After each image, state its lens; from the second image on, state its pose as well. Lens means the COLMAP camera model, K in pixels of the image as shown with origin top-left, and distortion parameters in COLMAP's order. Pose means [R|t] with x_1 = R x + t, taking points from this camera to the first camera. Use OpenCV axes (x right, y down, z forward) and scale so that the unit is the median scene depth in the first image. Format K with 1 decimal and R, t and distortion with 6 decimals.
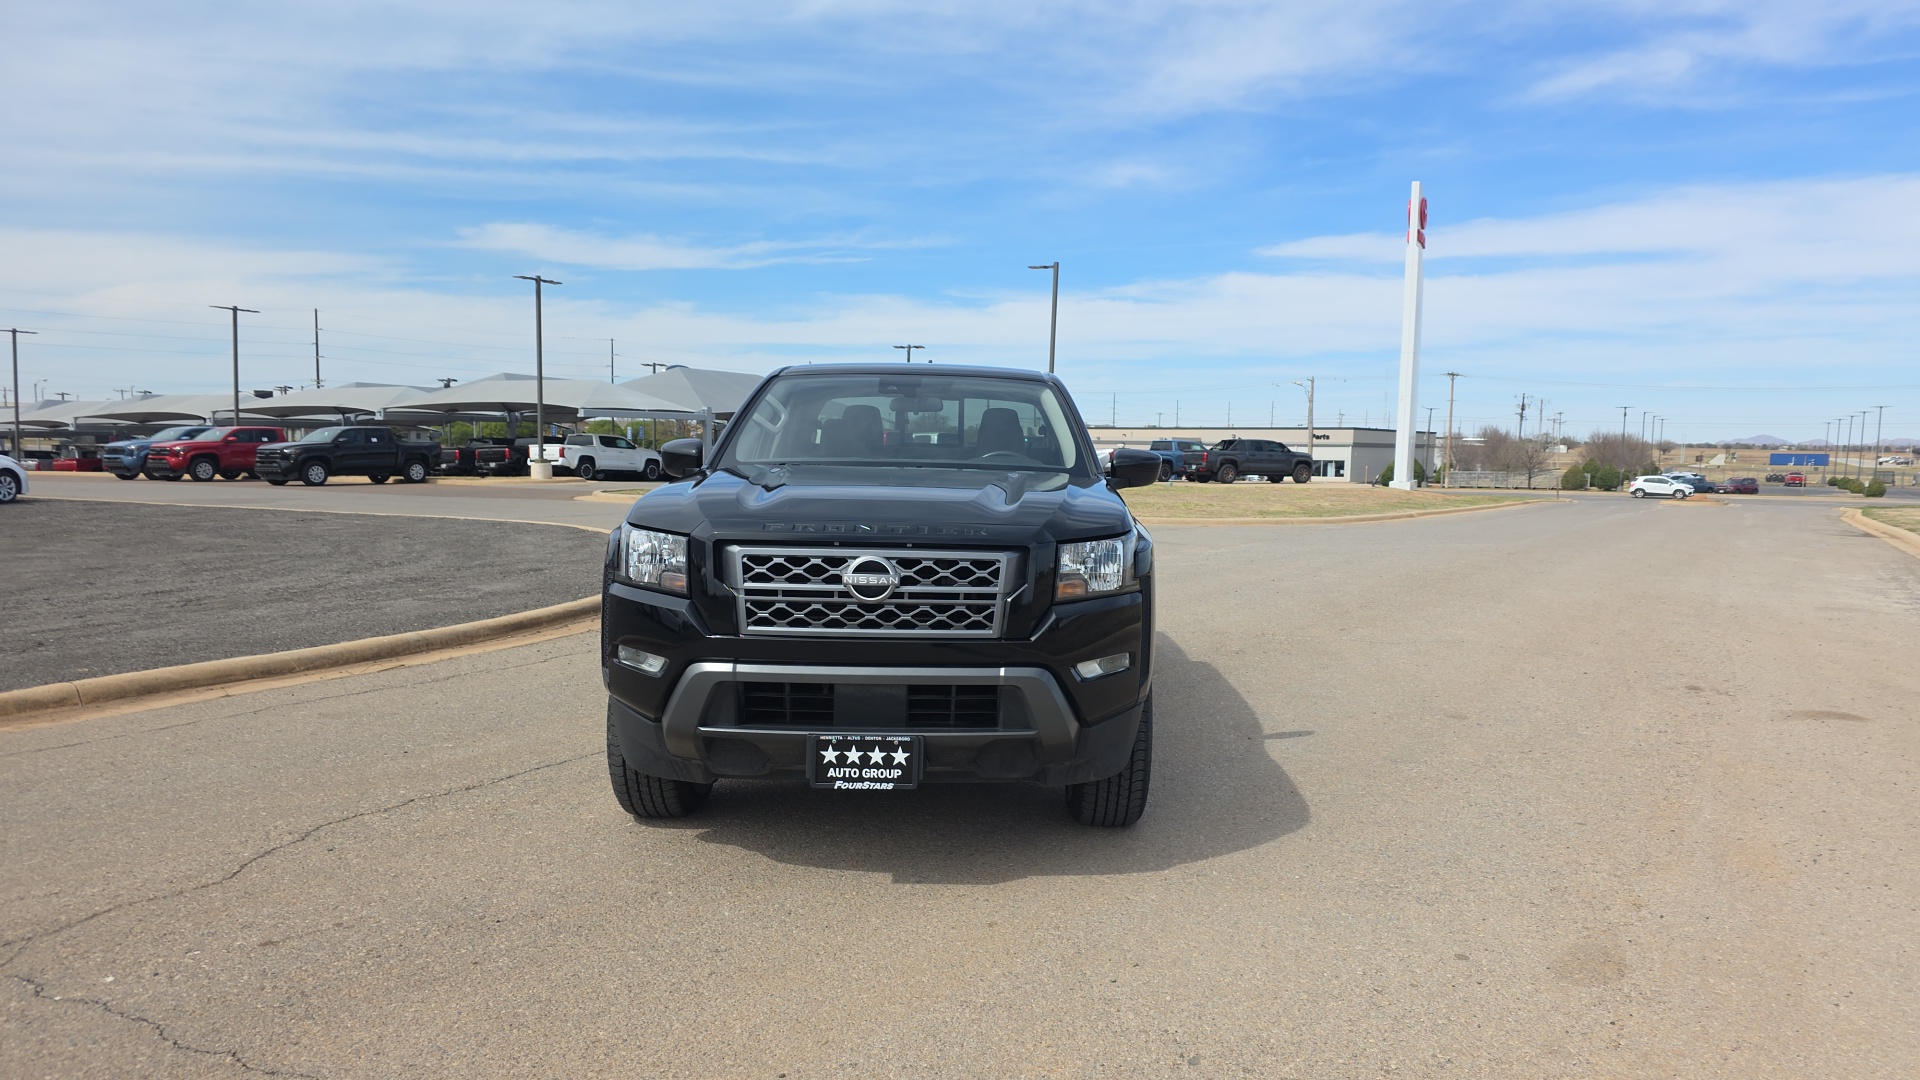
lens RADIAL K [[1329.6, 0, 958.6], [0, 1329.6, 562.3], [0, 0, 1]] dist [0.068508, -0.087836]
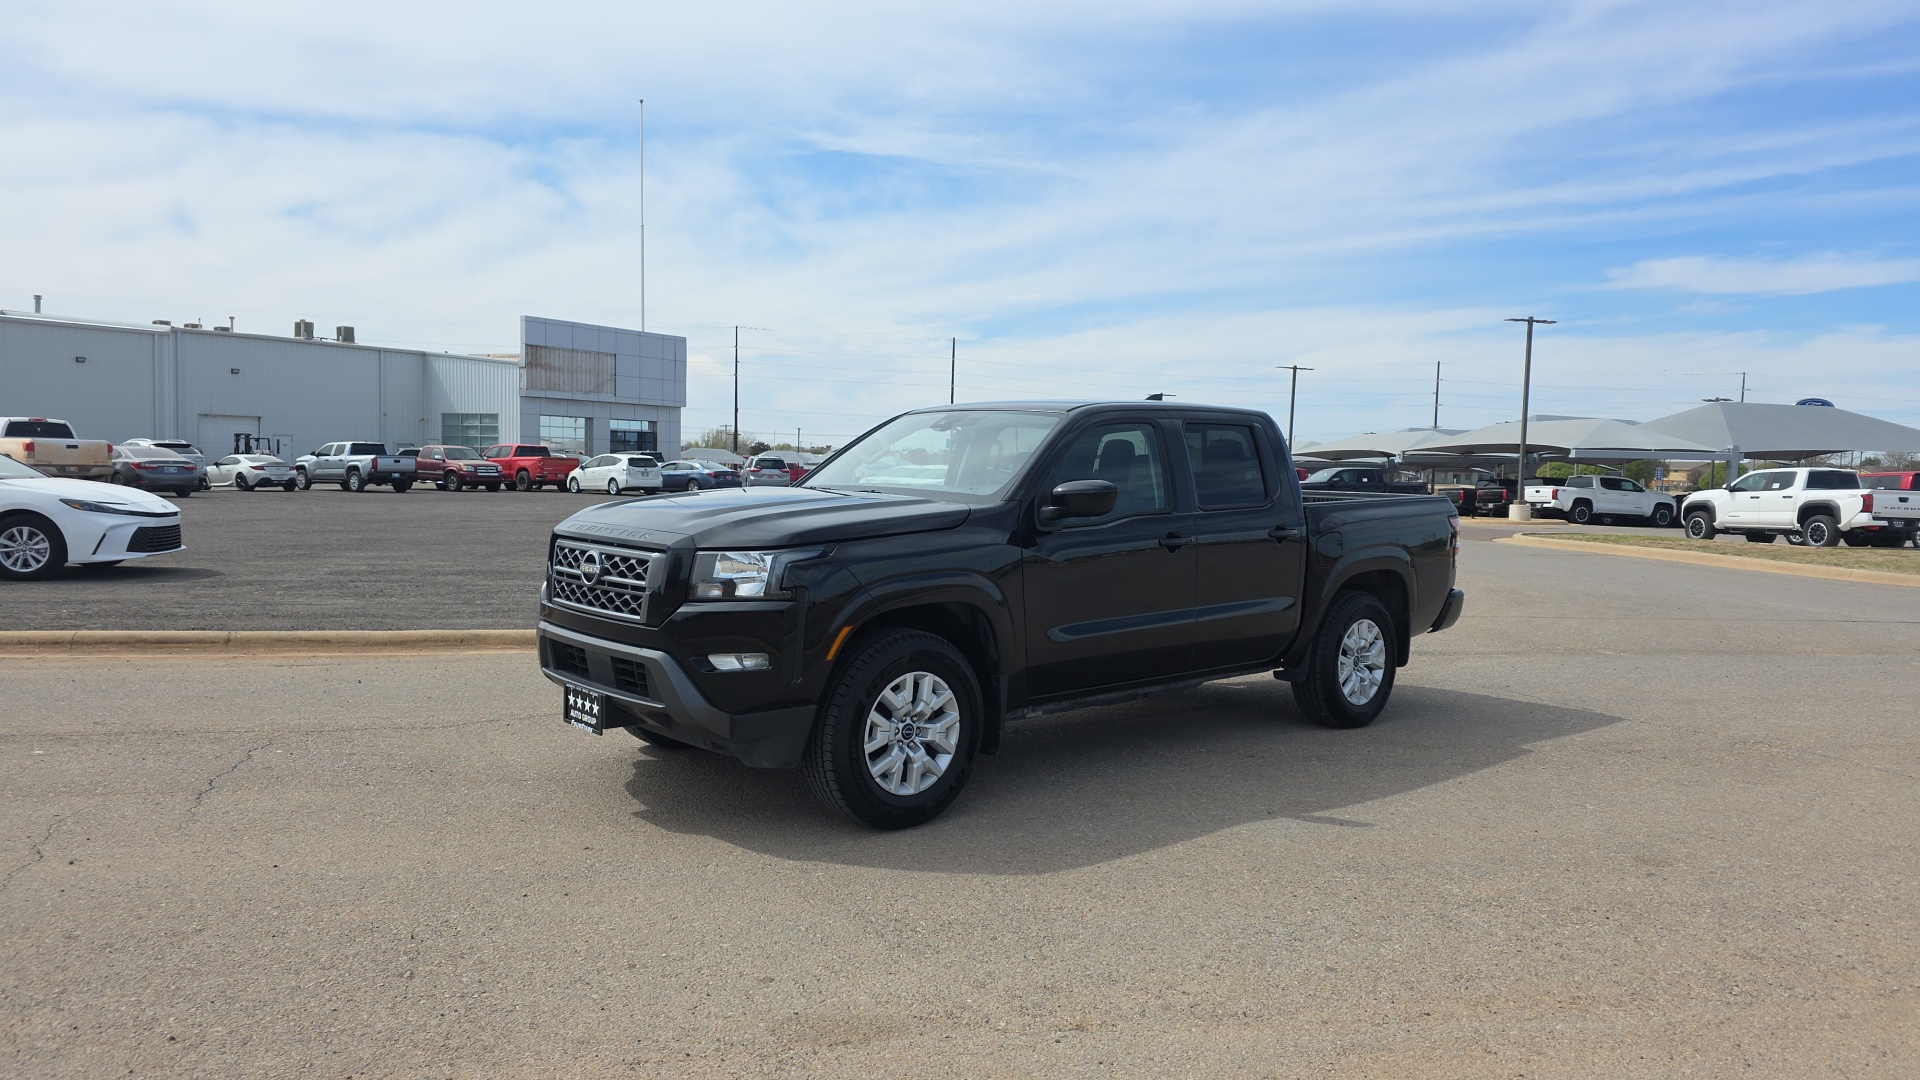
lens RADIAL K [[1312.1, 0, 974.6], [0, 1312.1, 541.8], [0, 0, 1]] dist [0.032049, -0.047607]
pose [[0.644304, 0.044476, -0.763475, 0.164056], [-0.080521, 0.996704, -0.009890, -0.004347], [0.760519, 0.067848, 0.645761, 0.063744]]
